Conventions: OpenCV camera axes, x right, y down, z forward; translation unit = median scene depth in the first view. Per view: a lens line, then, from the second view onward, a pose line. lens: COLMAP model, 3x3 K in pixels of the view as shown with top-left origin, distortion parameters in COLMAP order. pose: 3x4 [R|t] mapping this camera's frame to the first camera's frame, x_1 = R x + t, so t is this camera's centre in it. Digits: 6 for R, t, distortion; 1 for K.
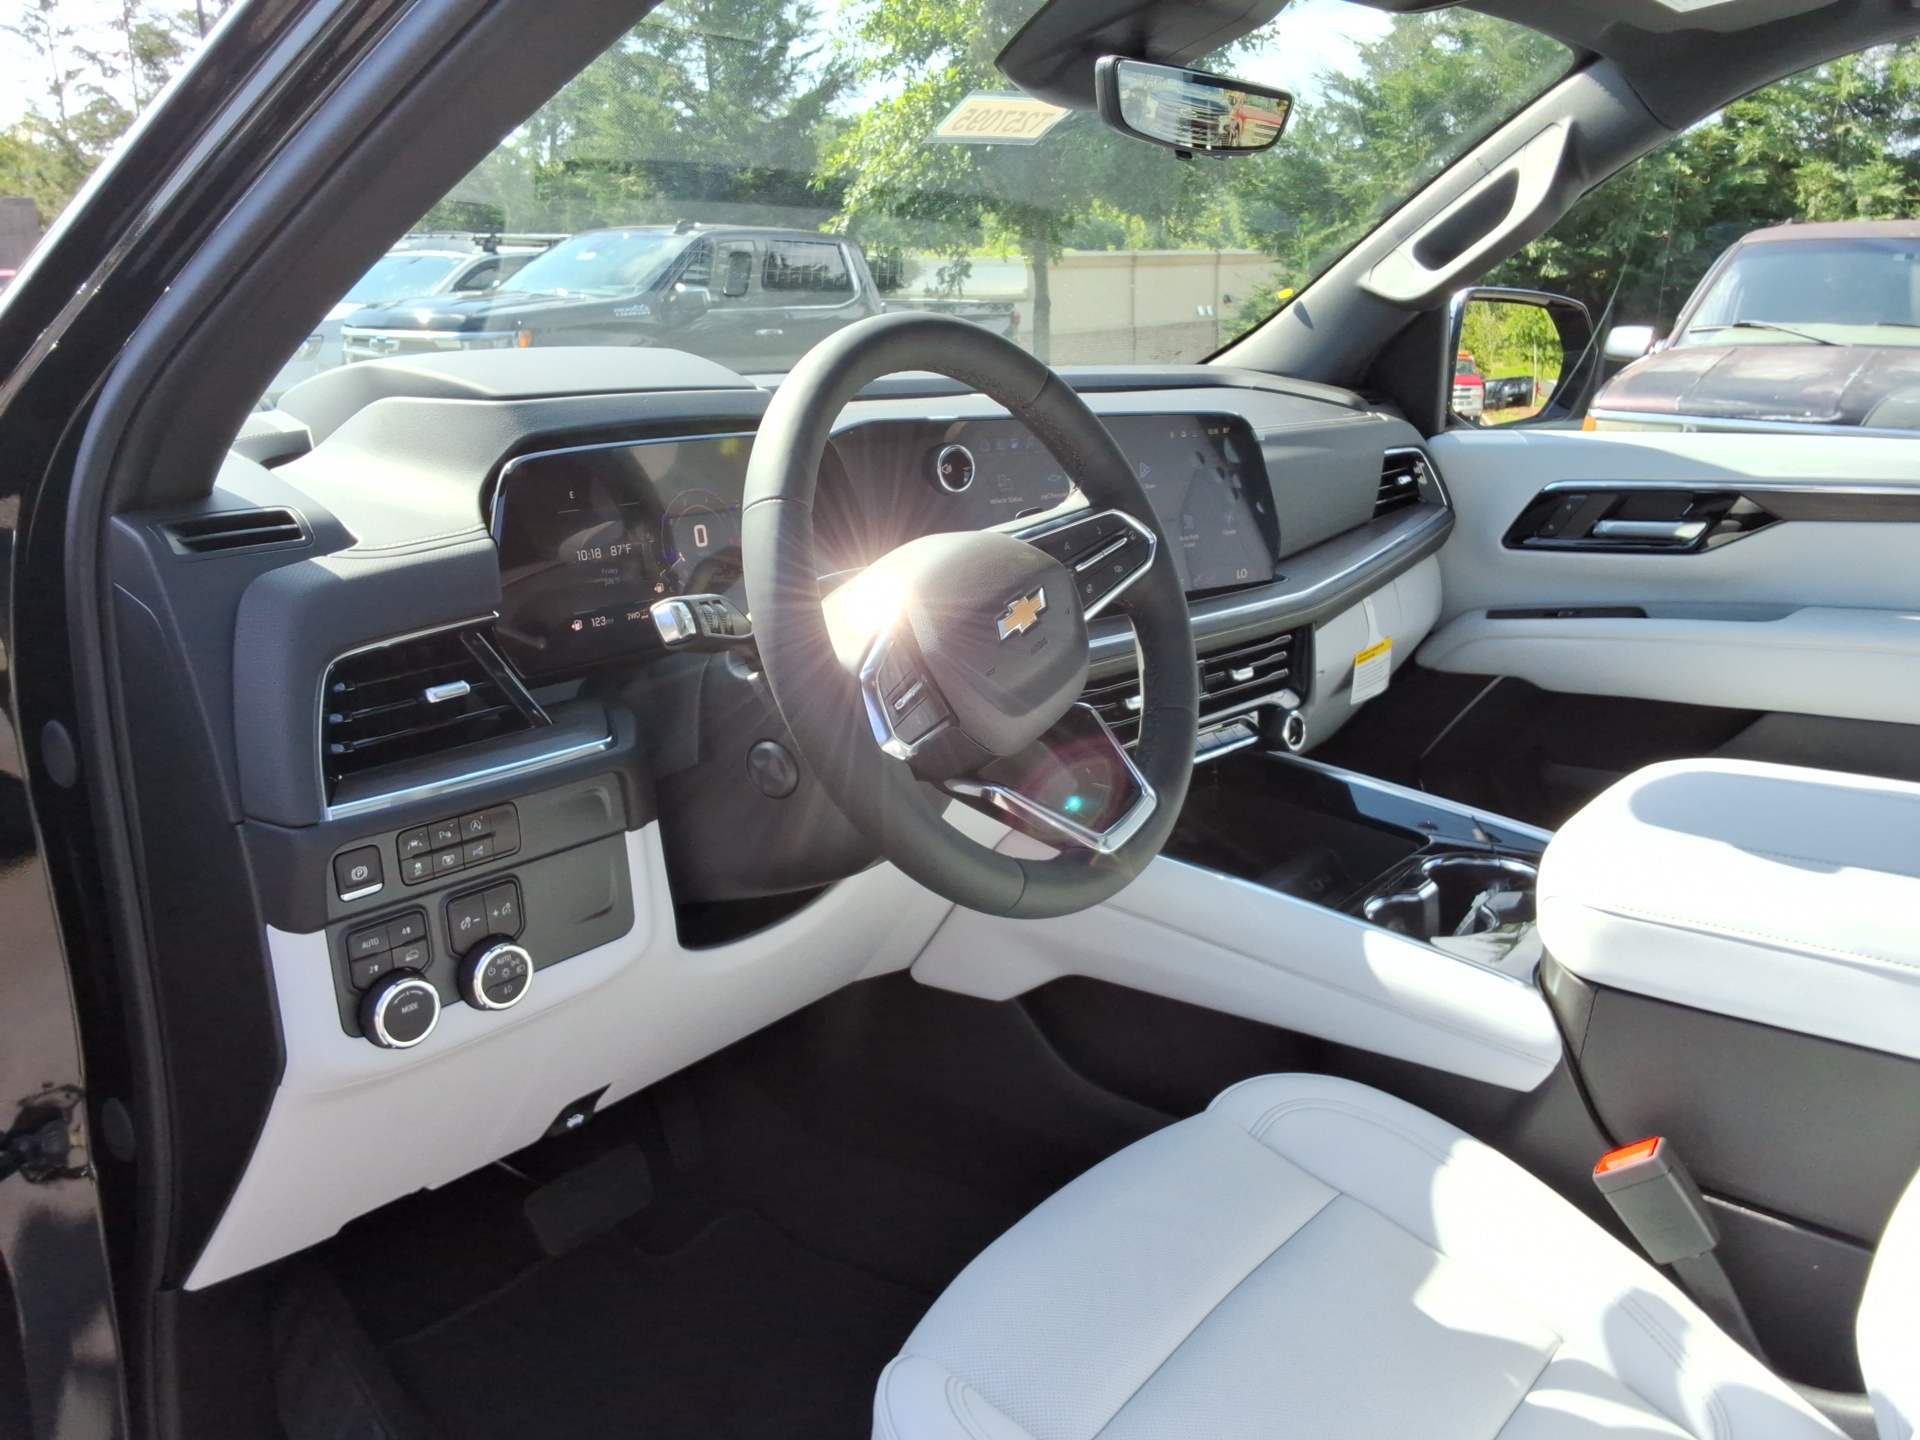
lens RADIAL K [[1567.8, 0, 975.8], [0, 1567.8, 710.9], [0, 0, 1]] dist [0.068252, -0.065474]
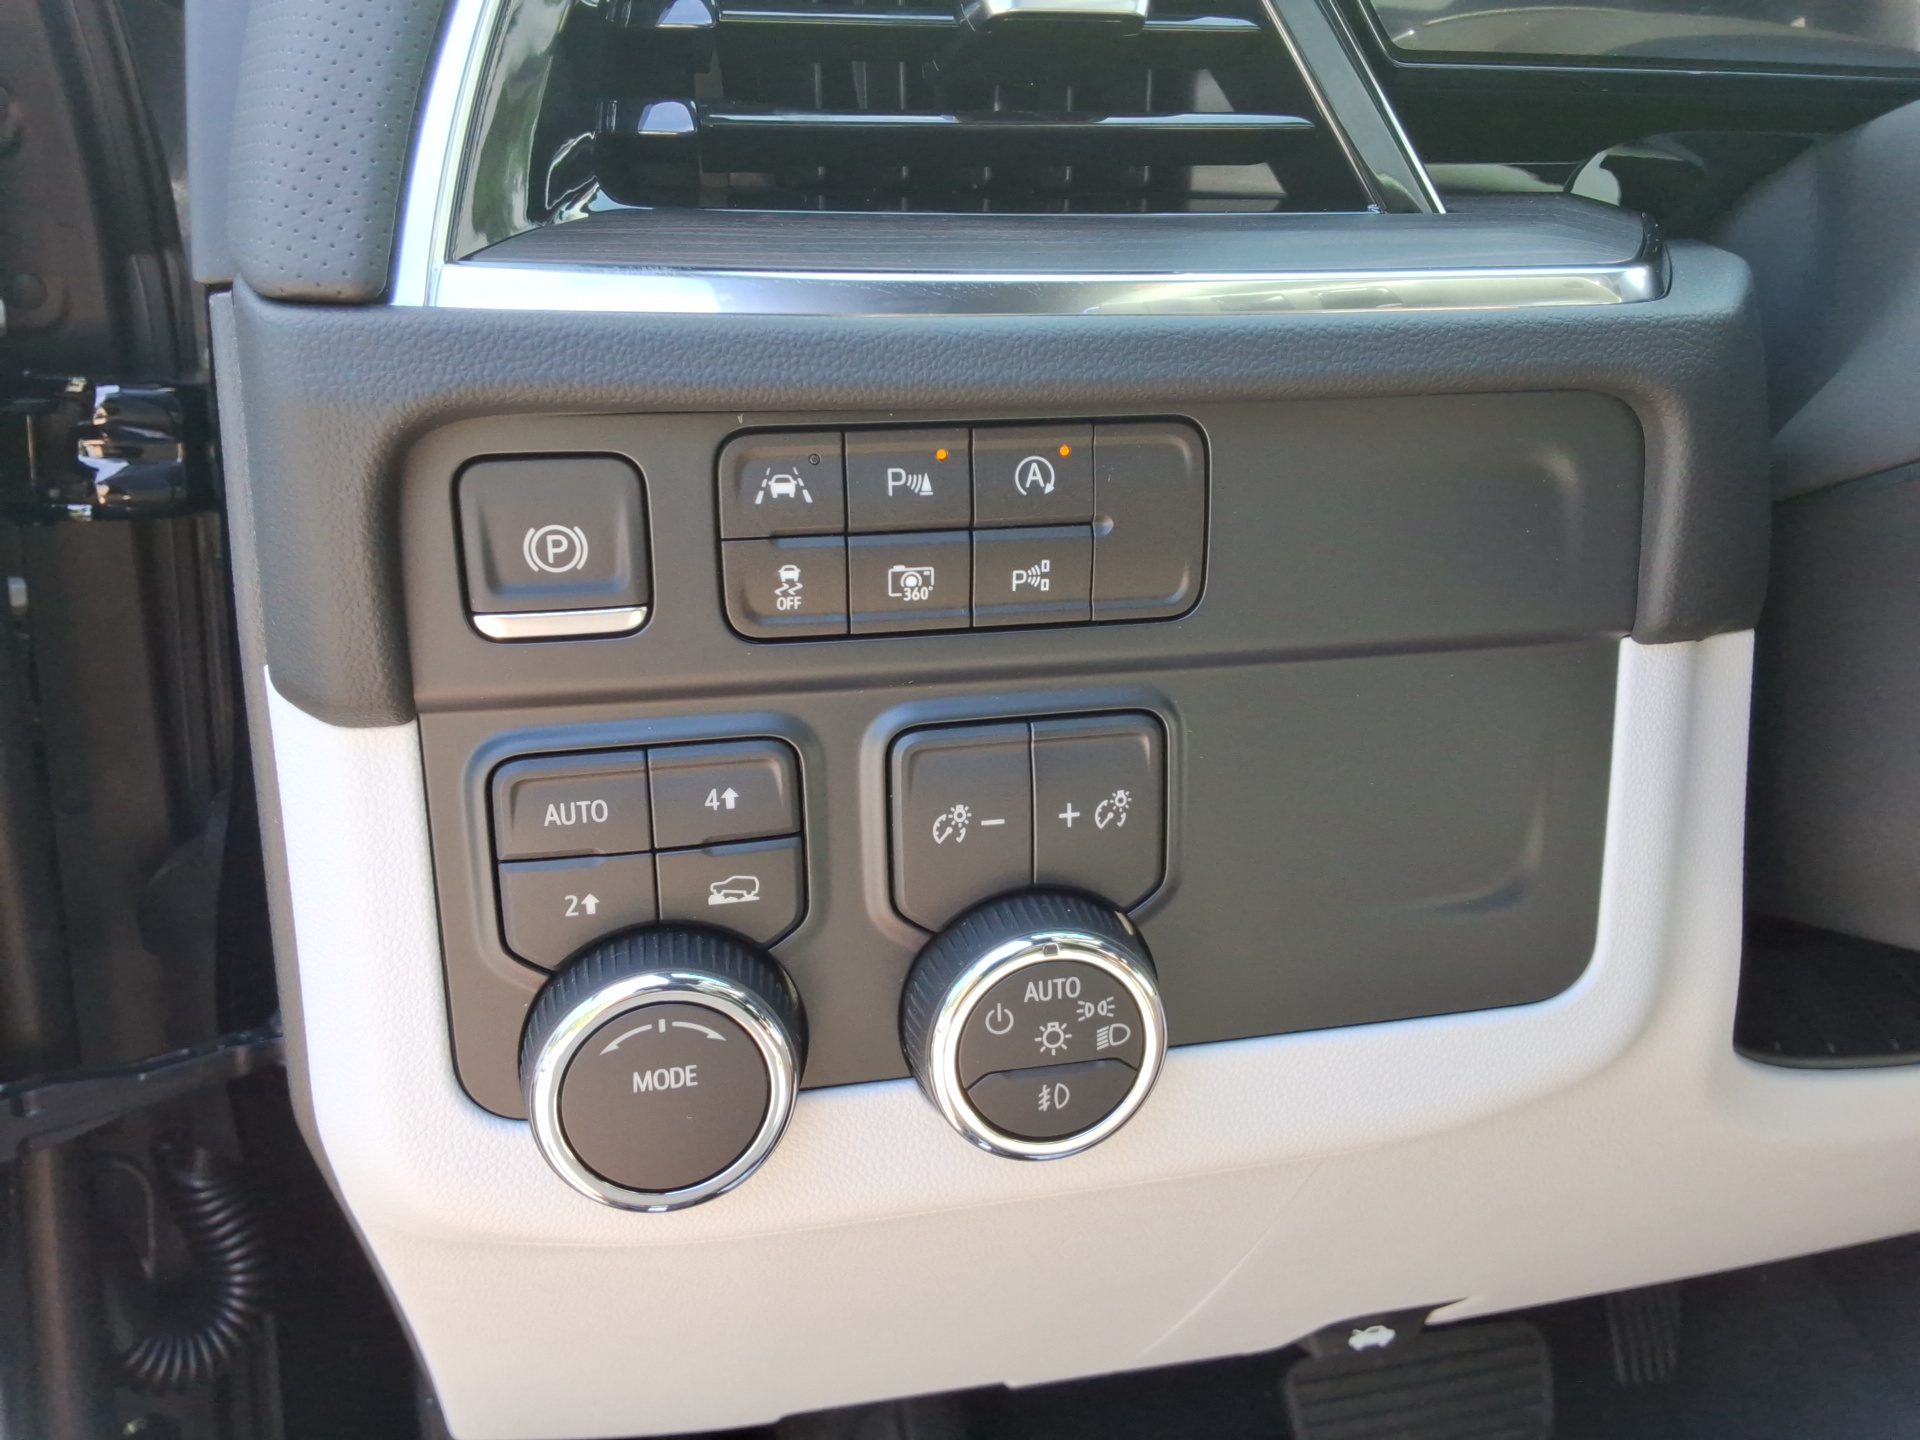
lens RADIAL K [[1552.3, 0, 982.9], [0, 1552.3, 702.5], [0, 0, 1]] dist [0.099324, -0.132278]
pose [[0.790812, 0.197747, -0.579234, -0.109748], [-0.161913, 0.980245, 0.113595, 0.054316], [0.590255, 0.003953, 0.807207, 0.521451]]
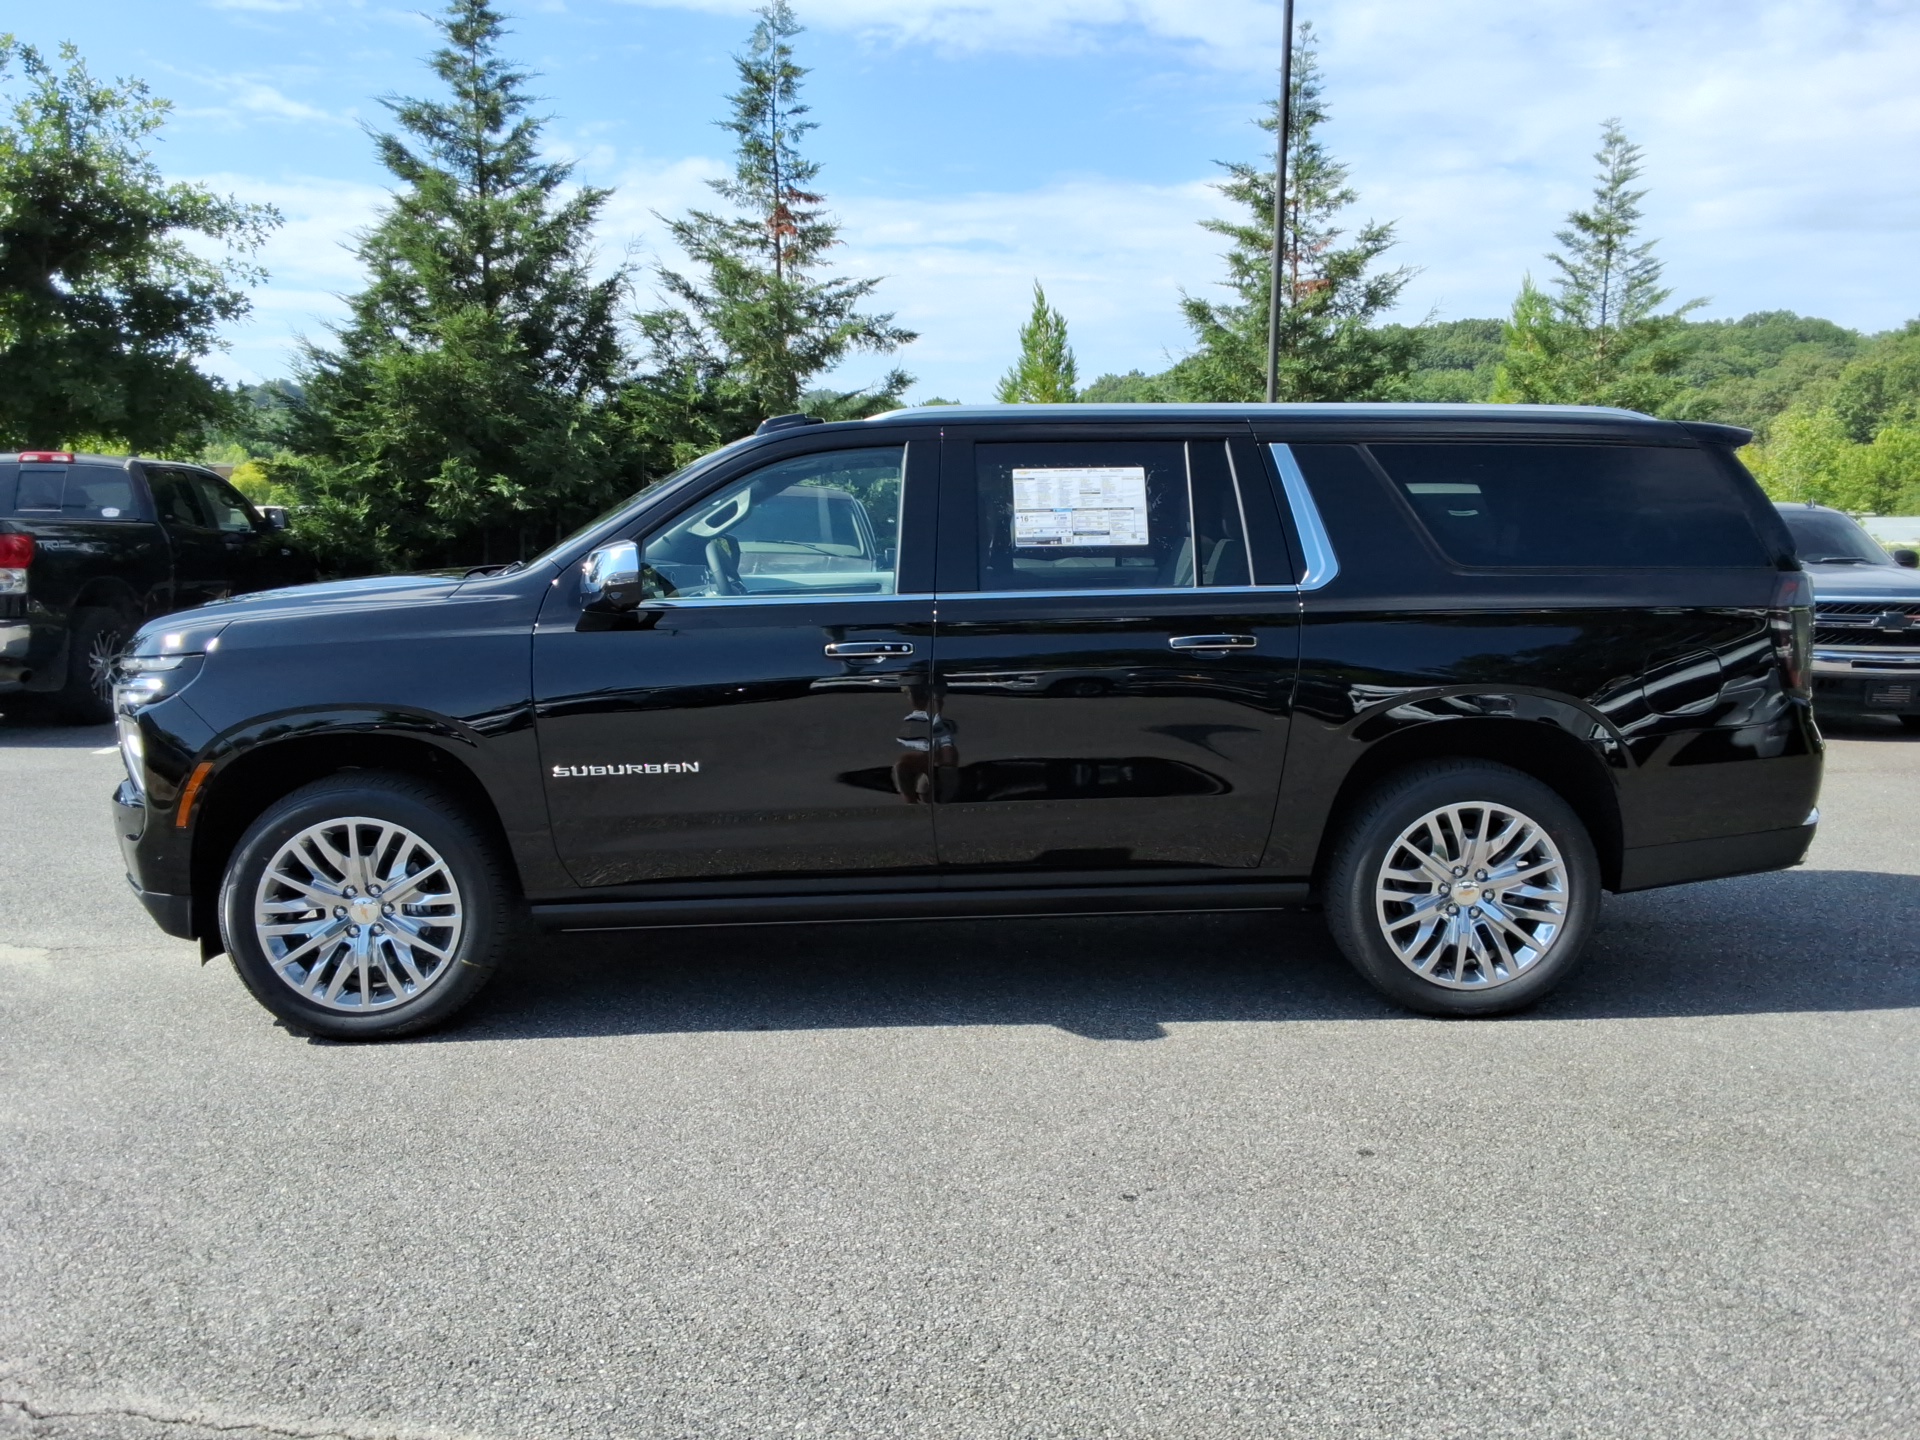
lens RADIAL K [[1552.3, 0, 982.9], [0, 1552.3, 702.5], [0, 0, 1]] dist [0.099324, -0.132278]
pose [[0.762253, -0.077127, 0.642667, -2.074234], [0.162282, 0.983936, -0.074396, 0.623966], [-0.626605, 0.161002, 0.762525, -2.661996]]
